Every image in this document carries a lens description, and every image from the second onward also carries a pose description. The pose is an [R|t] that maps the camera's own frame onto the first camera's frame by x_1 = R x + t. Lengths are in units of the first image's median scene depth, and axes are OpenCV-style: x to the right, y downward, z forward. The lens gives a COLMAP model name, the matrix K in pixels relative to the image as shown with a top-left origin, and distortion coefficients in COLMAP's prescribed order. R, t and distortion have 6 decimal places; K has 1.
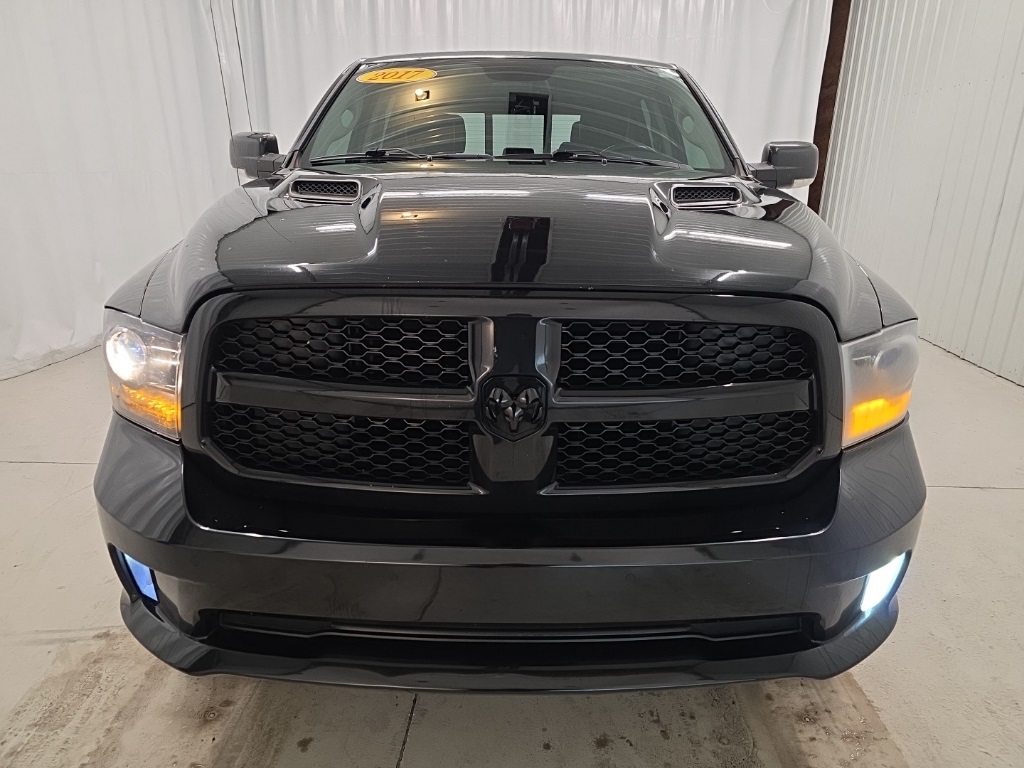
lens RADIAL K [[677.6, 0, 527.6], [0, 677.6, 385.9], [0, 0, 1]] dist [0.058517, -0.046749]
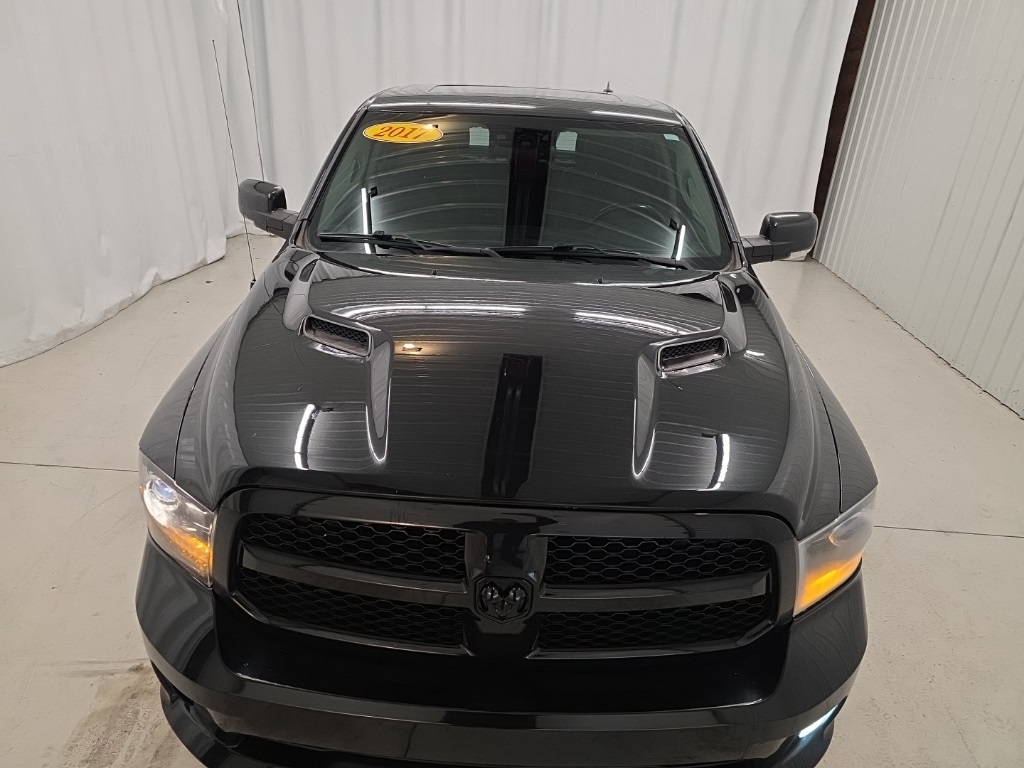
lens RADIAL K [[685.4, 0, 514.3], [0, 685.4, 380.4], [0, 0, 1]] dist [0.048625, -0.045167]
pose [[0.999154, 0.039359, -0.011959, -0.001913], [-0.037461, 0.990707, 0.130752, -0.319309], [0.016994, -0.130193, 0.991343, -0.066501]]
